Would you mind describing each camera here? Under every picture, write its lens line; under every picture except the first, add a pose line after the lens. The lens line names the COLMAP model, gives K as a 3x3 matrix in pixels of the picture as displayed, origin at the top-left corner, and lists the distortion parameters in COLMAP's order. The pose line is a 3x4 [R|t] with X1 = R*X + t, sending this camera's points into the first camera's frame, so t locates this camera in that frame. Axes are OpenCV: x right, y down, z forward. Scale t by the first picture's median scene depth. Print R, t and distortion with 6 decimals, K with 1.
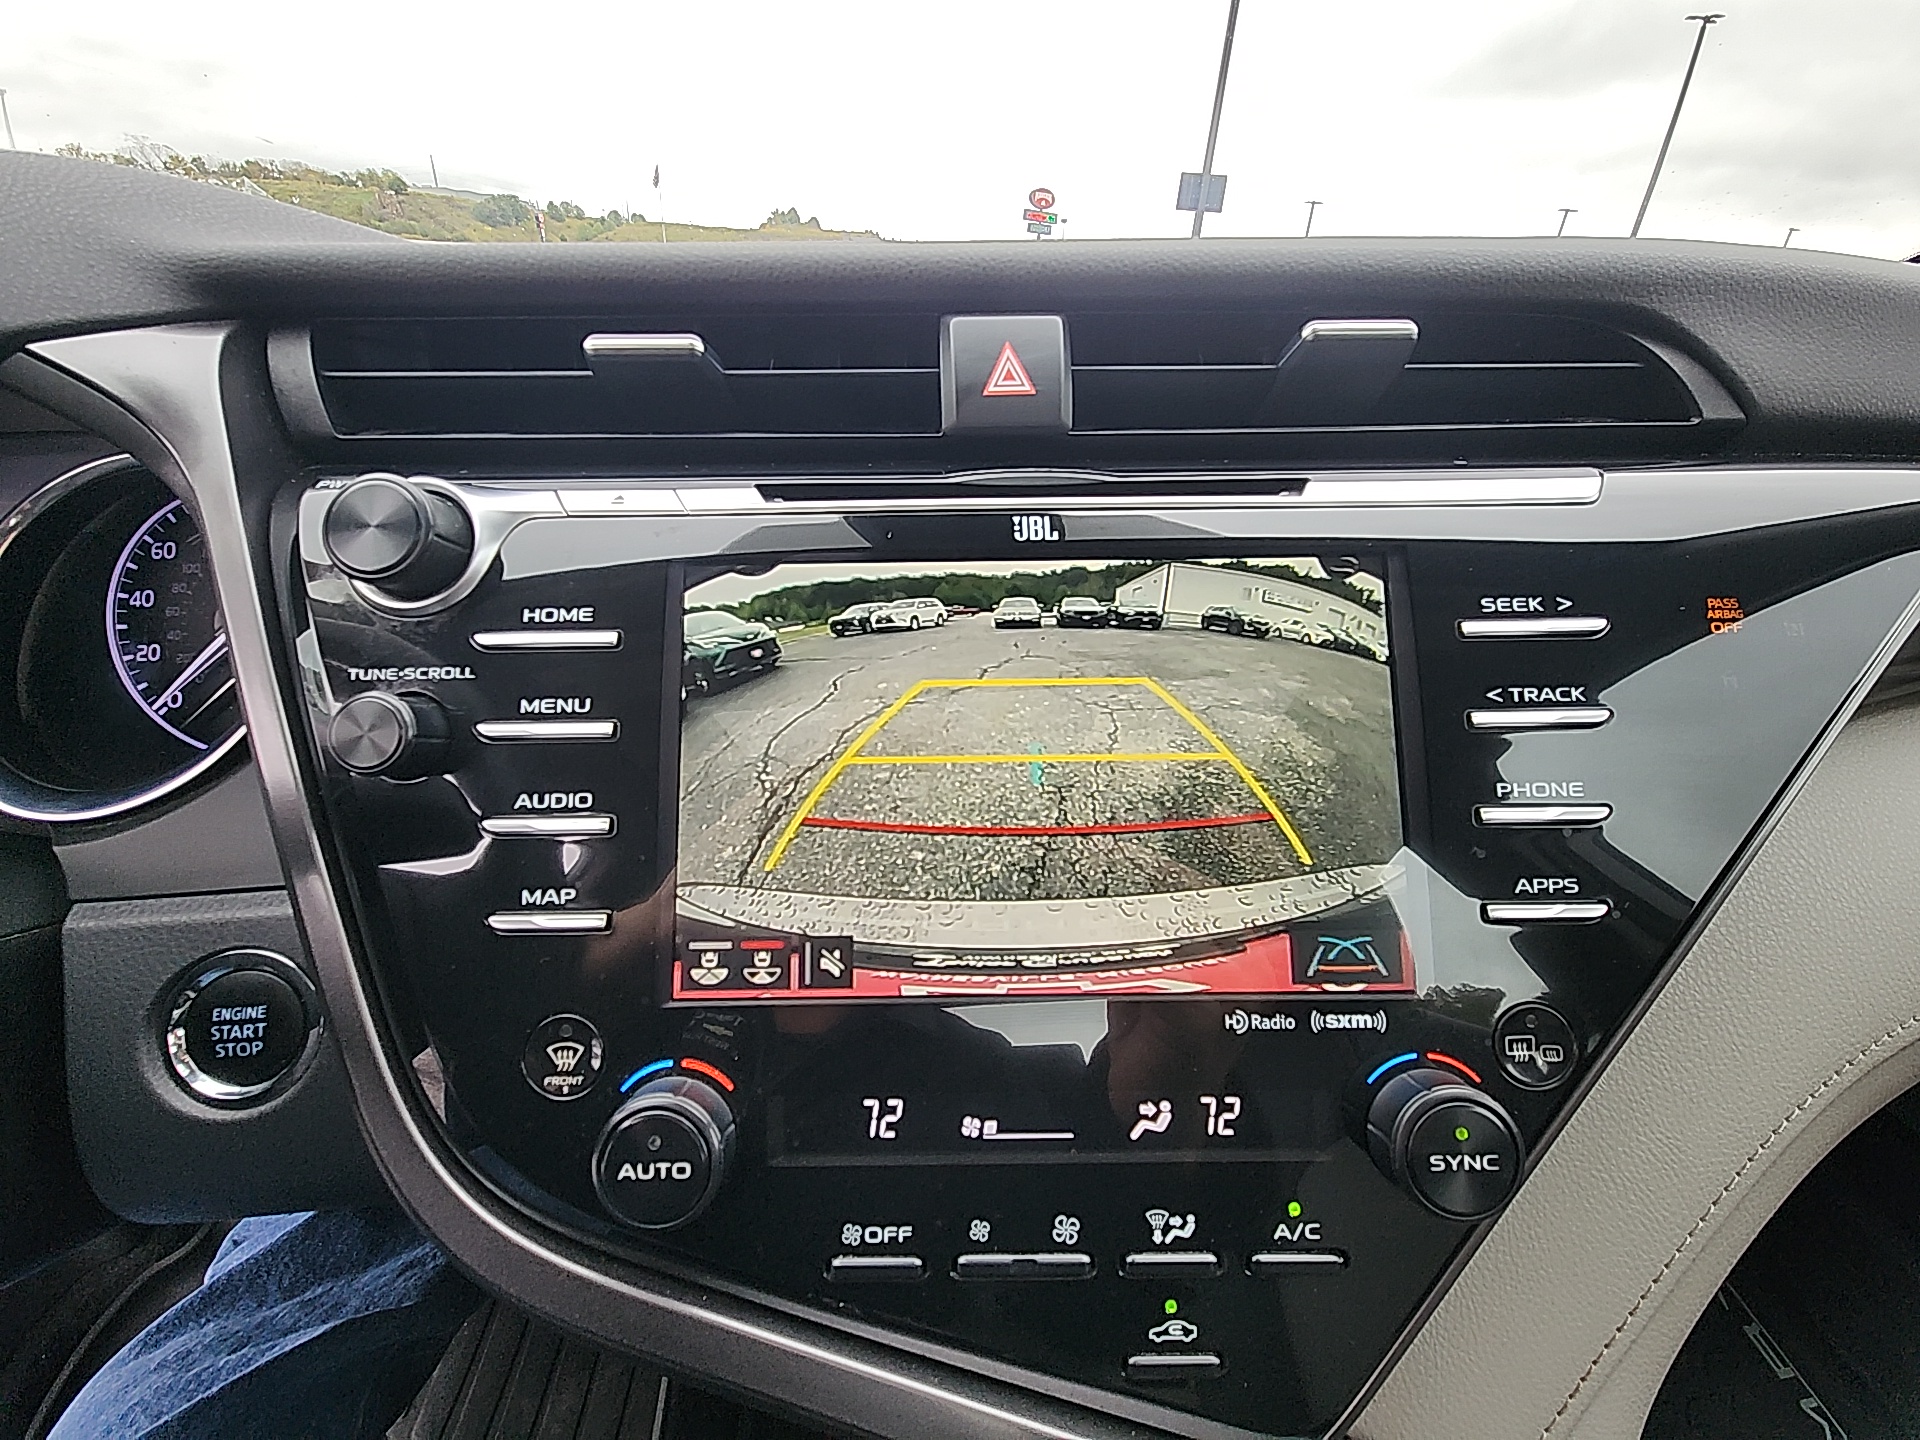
lens RADIAL K [[771.9, 0, 951.7], [0, 771.9, 703.3], [0, 0, 1]] dist [0.028782, -0.021488]
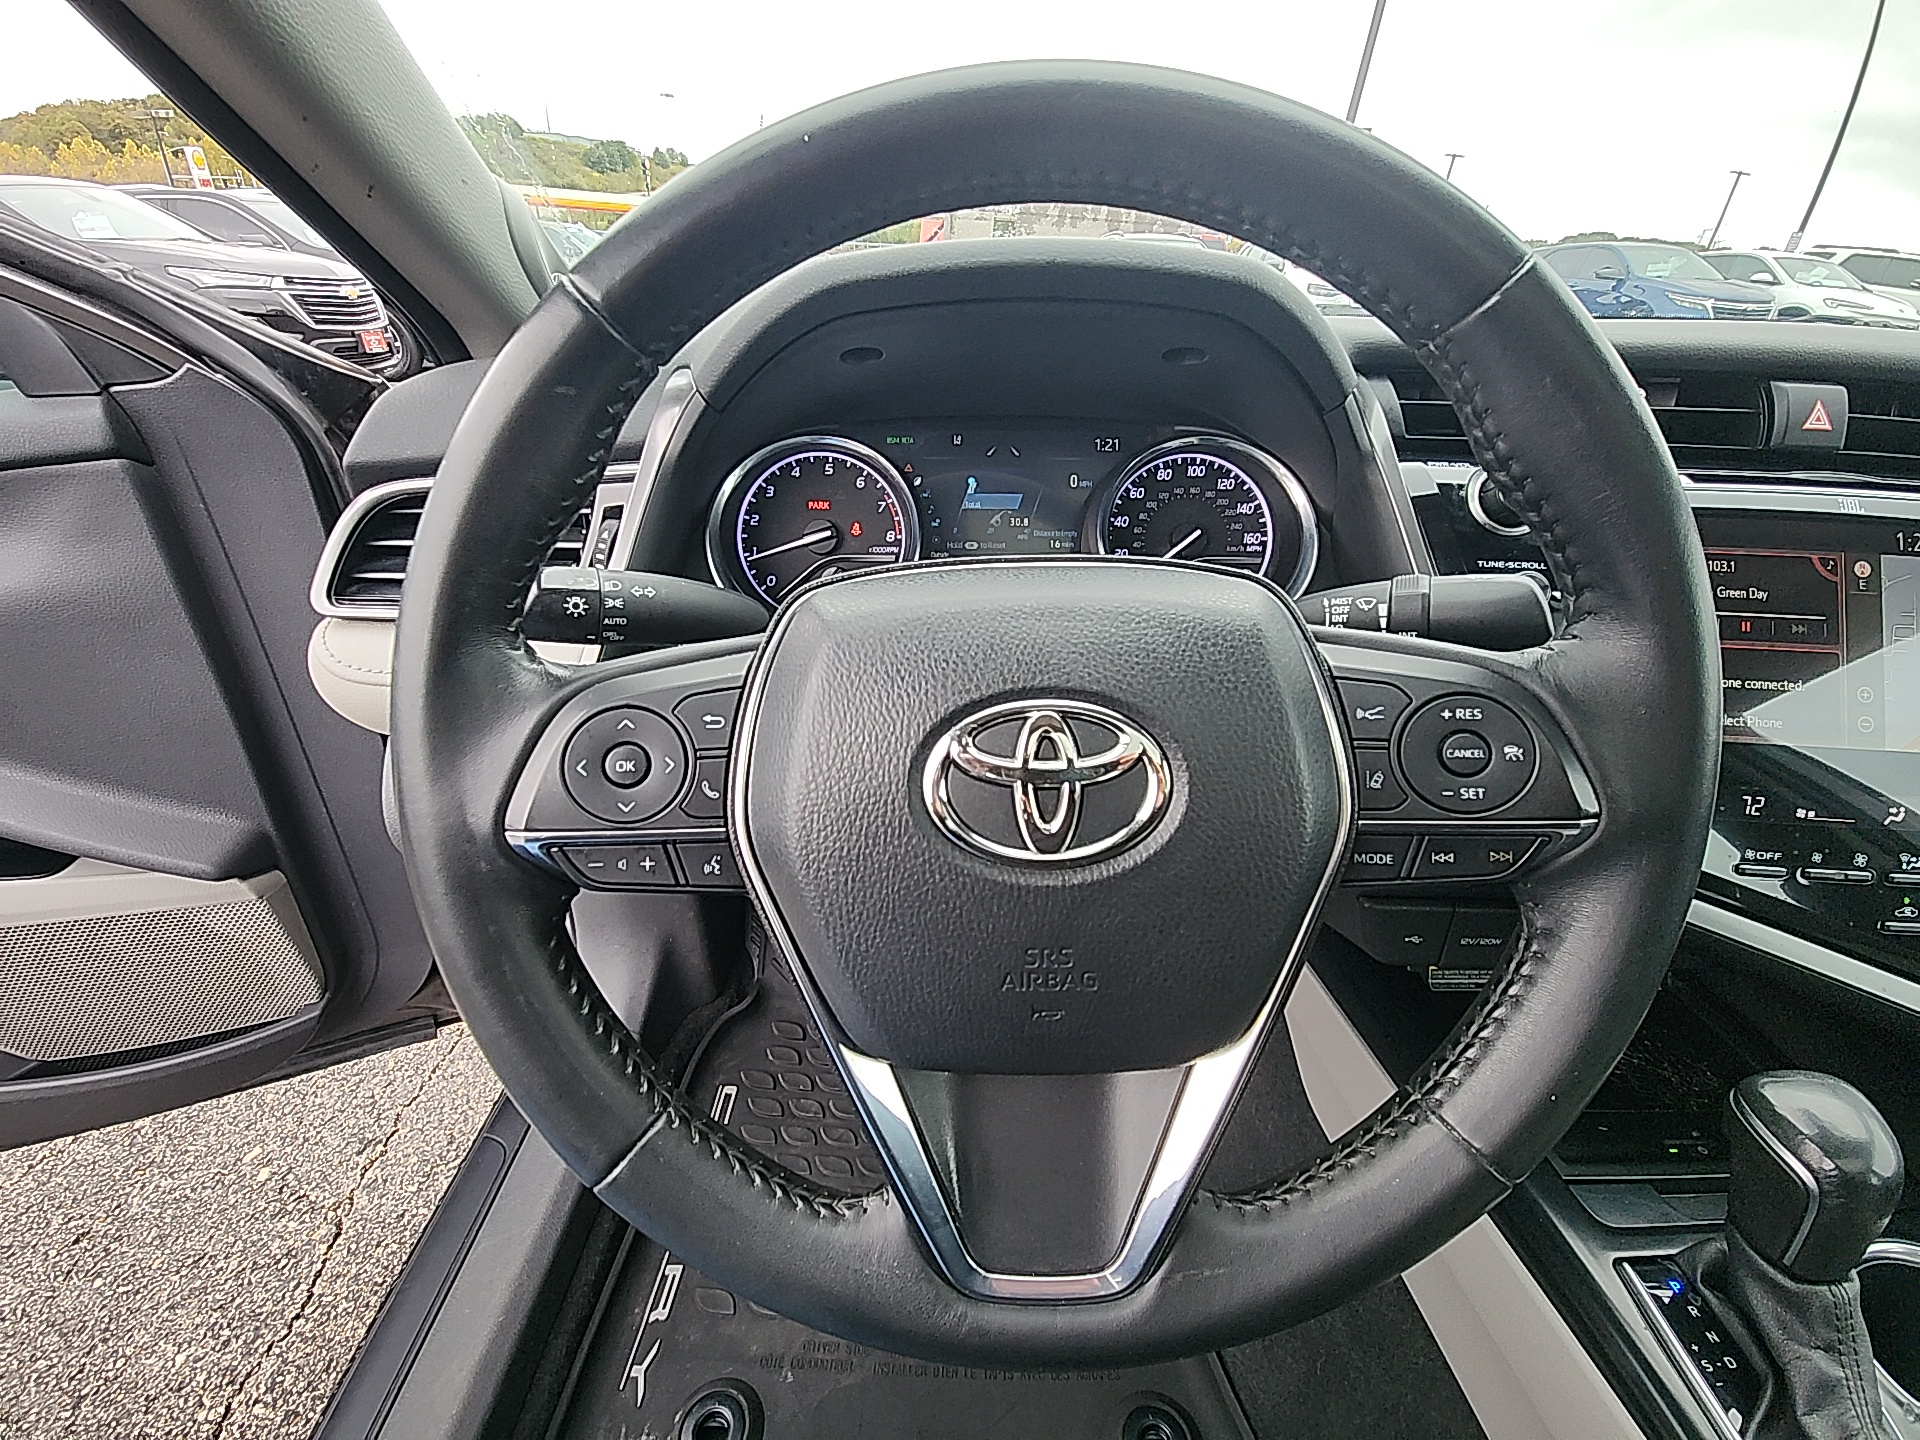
lens RADIAL K [[771.9, 0, 951.7], [0, 771.9, 703.3], [0, 0, 1]] dist [0.028782, -0.021488]
pose [[0.994055, 0.067137, -0.085720, -1.901602], [-0.063159, 0.996834, 0.048307, 0.303548], [0.088692, -0.042605, 0.995147, -1.086354]]
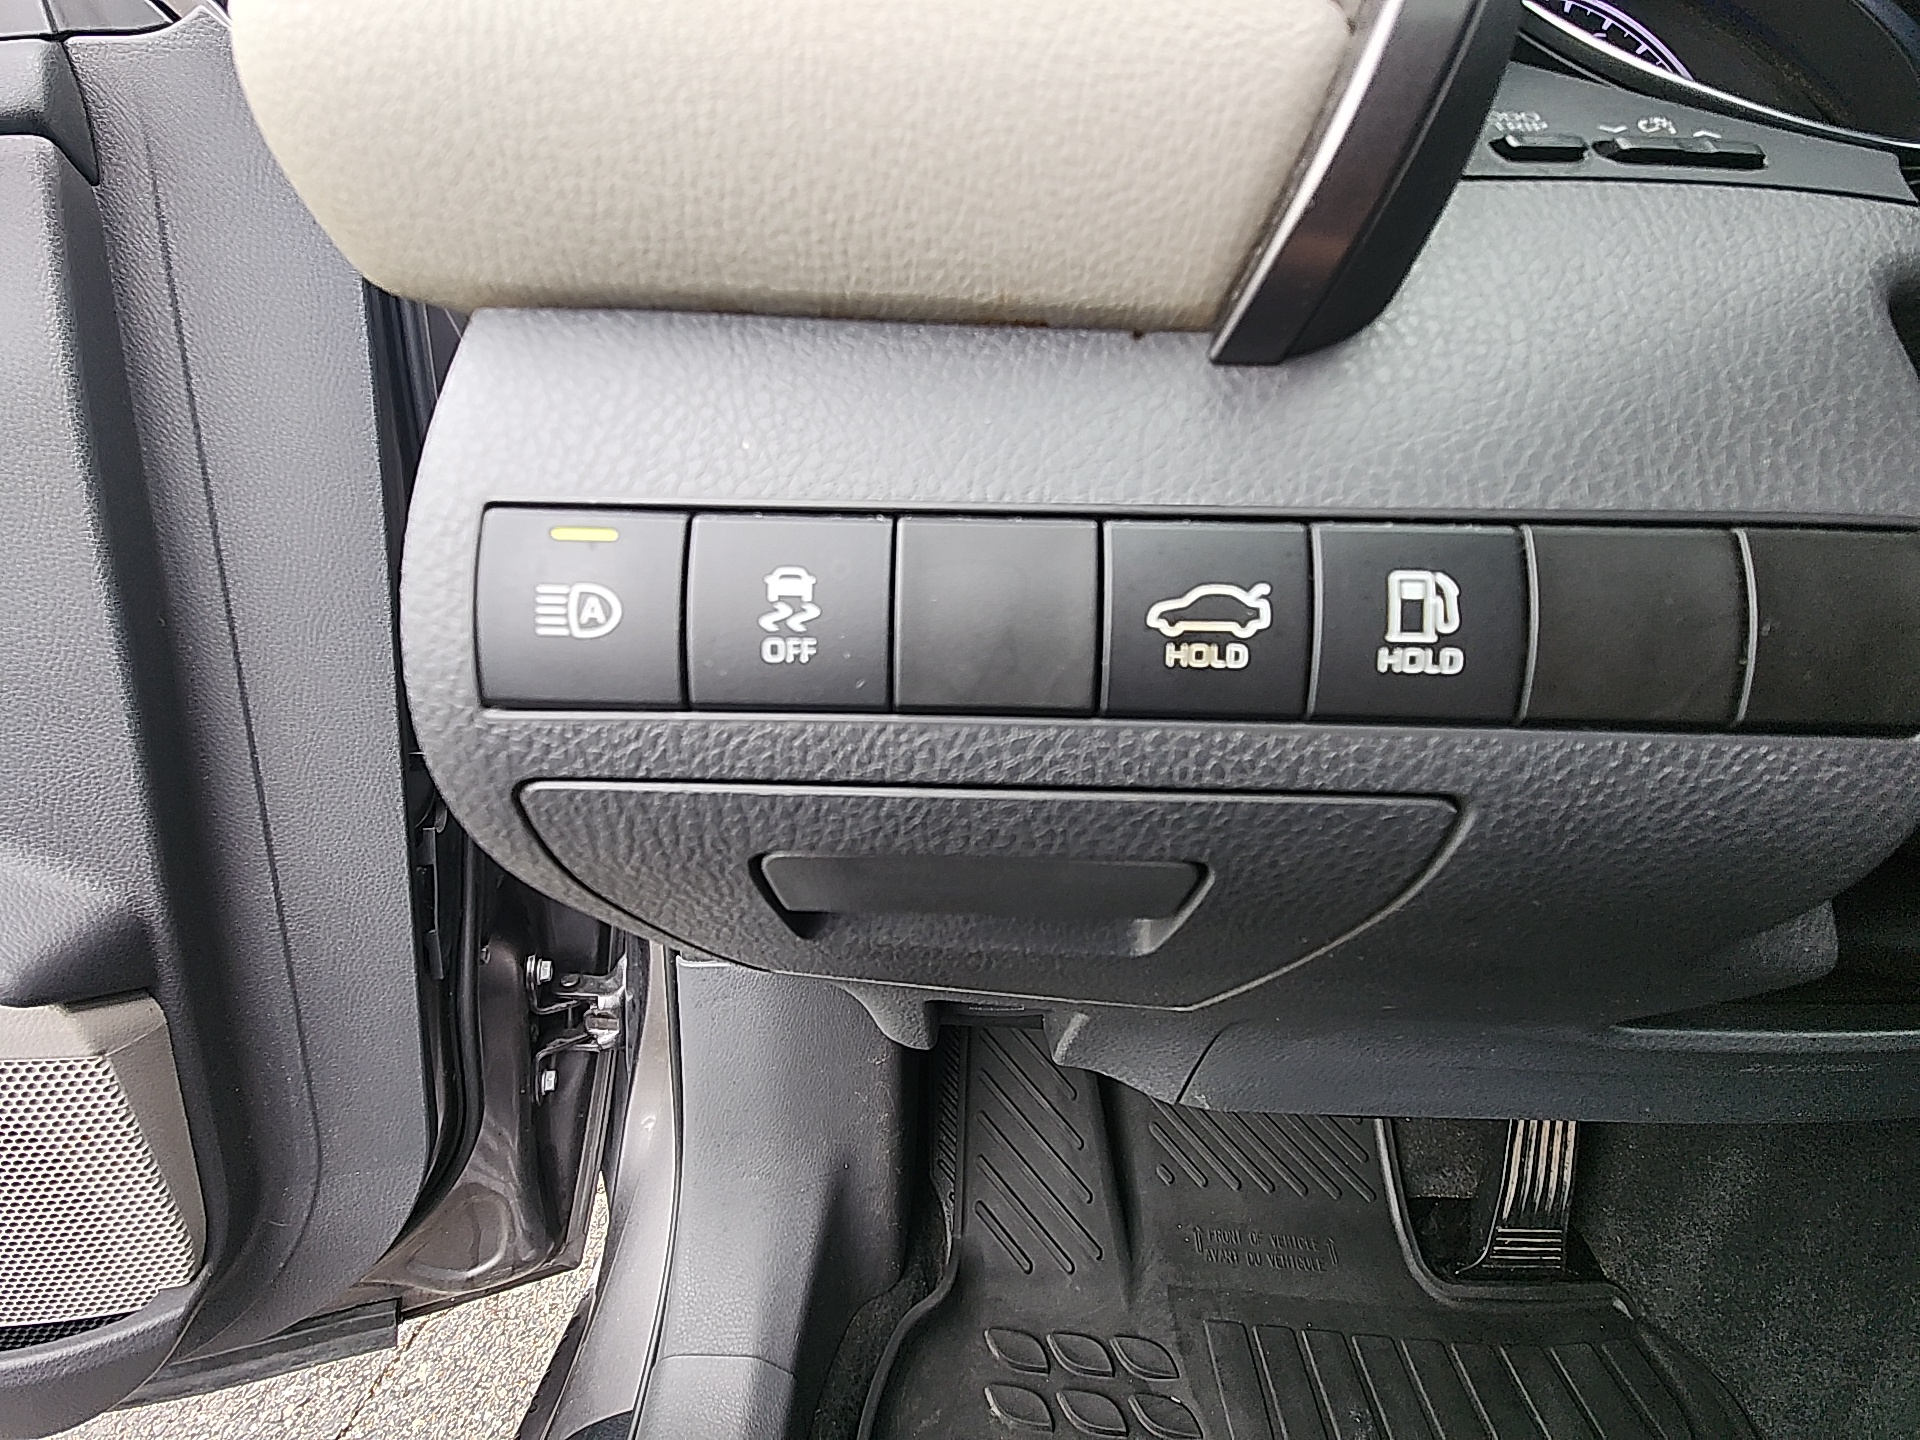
lens RADIAL K [[771.9, 0, 951.7], [0, 771.9, 703.3], [0, 0, 1]] dist [0.028782, -0.021488]
pose [[0.991103, 0.062262, -0.117634, -3.202788], [-0.082830, 0.980361, -0.178972, 0.917200], [0.104181, 0.187123, 0.976796, 0.438885]]
